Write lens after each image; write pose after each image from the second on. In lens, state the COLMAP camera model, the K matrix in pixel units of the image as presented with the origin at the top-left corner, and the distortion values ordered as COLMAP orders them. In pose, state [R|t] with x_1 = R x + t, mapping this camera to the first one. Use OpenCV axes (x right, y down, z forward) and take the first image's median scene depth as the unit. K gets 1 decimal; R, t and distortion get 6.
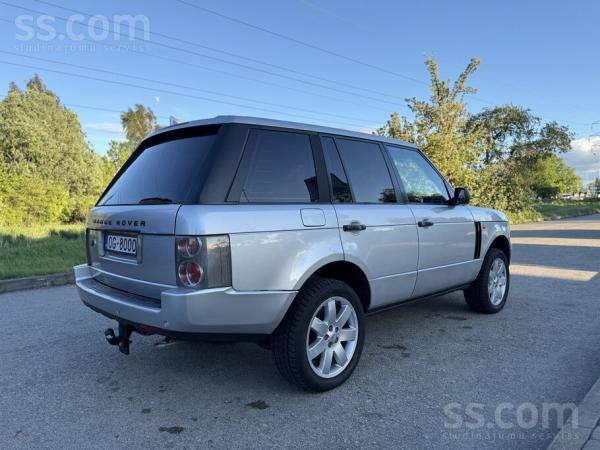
lens RADIAL K [[439.8, 0, 299.9], [0, 439.8, 225.3], [0, 0, 1]] dist [0.010482, -0.005546]
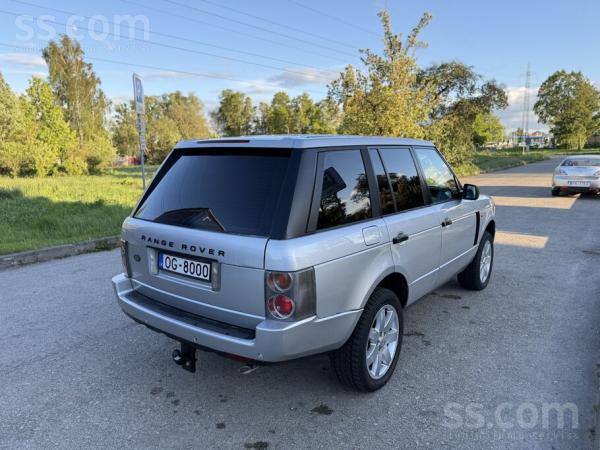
lens RADIAL K [[439.8, 0, 312.2], [0, 439.8, 223.6], [0, 0, 1]] dist [0.010482, -0.005546]
pose [[0.987067, -0.014488, 0.159655, -0.178959], [-0.004488, 0.993020, 0.117860, -0.108851], [-0.160248, -0.117053, 0.980112, -0.001332]]
